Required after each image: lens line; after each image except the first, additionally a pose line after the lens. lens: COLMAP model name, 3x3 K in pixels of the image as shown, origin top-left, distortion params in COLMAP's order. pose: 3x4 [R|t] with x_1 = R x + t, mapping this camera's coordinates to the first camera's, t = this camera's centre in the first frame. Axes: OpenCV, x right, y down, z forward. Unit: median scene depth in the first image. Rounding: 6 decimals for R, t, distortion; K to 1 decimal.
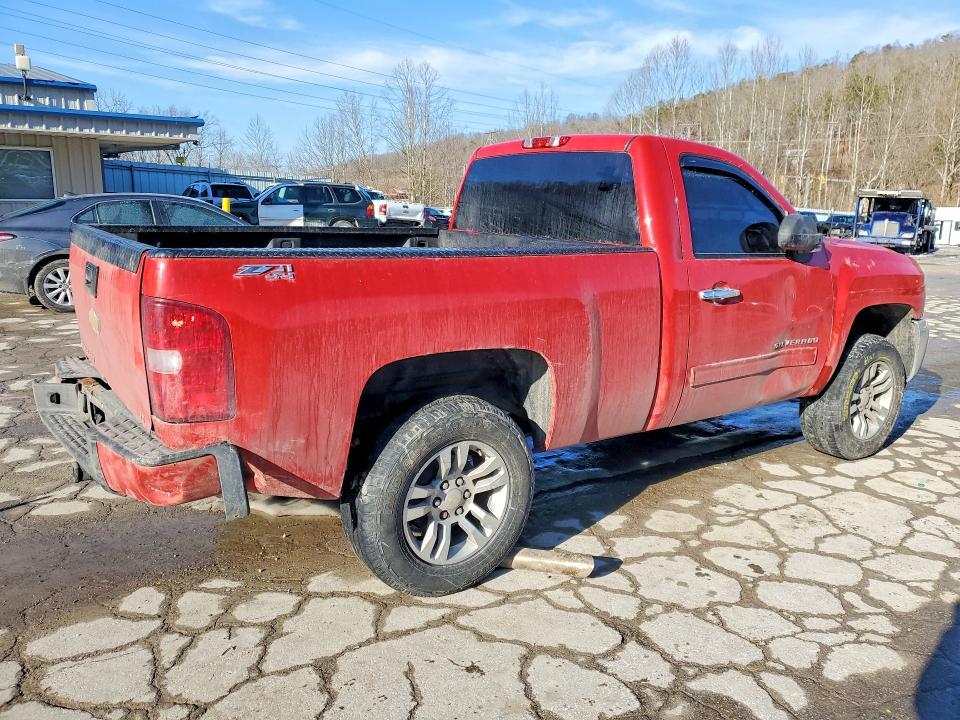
lens RADIAL K [[726.4, 0, 480.0], [0, 726.4, 360.0], [0, 0, 1]] dist [0.003002, 0.001170]
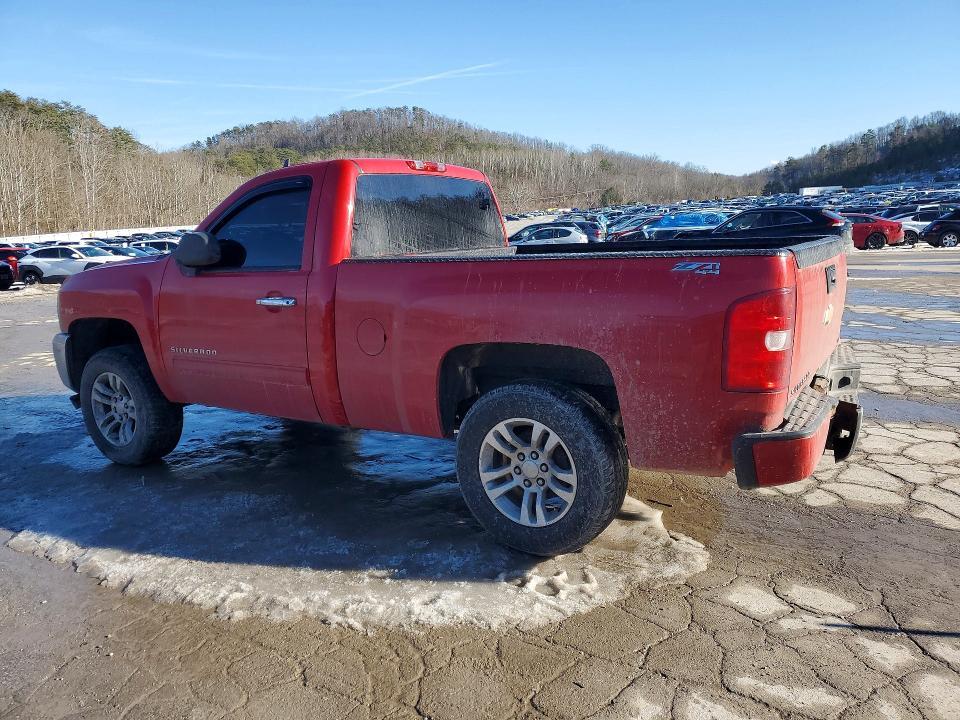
lens RADIAL K [[726.4, 0, 480.0], [0, 726.4, 360.0], [0, 0, 1]] dist [0.003002, 0.001170]
pose [[-0.370998, -0.177866, 0.911441, -1.405116], [0.221668, 0.936151, 0.272918, -0.427523], [-0.901789, 0.303290, -0.307883, 1.894622]]
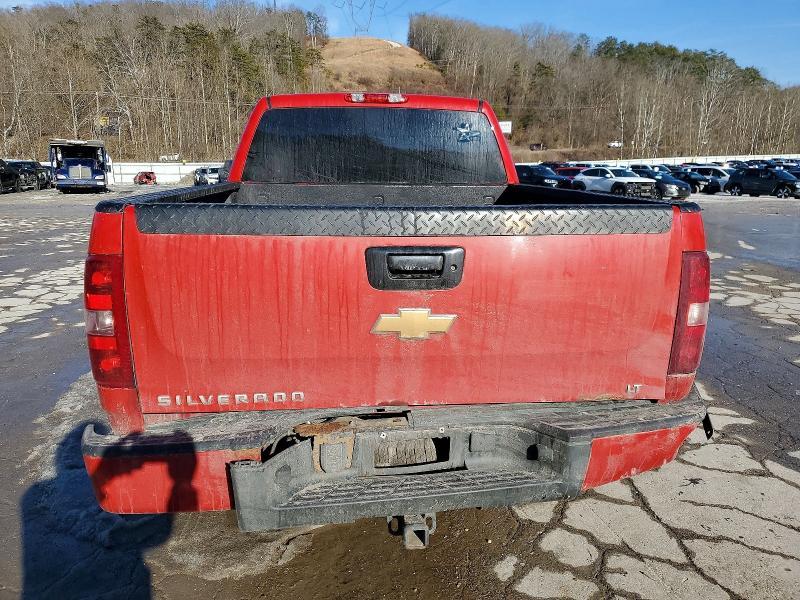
lens RADIAL K [[605.4, 0, 400.0], [0, 605.4, 300.0], [0, 0, 1]] dist [0.003002, 0.001170]
pose [[0.505755, -0.209969, 0.836735, -1.030125], [0.185984, 0.973658, 0.131912, -0.156224], [-0.842391, 0.088904, 0.531483, 0.692052]]
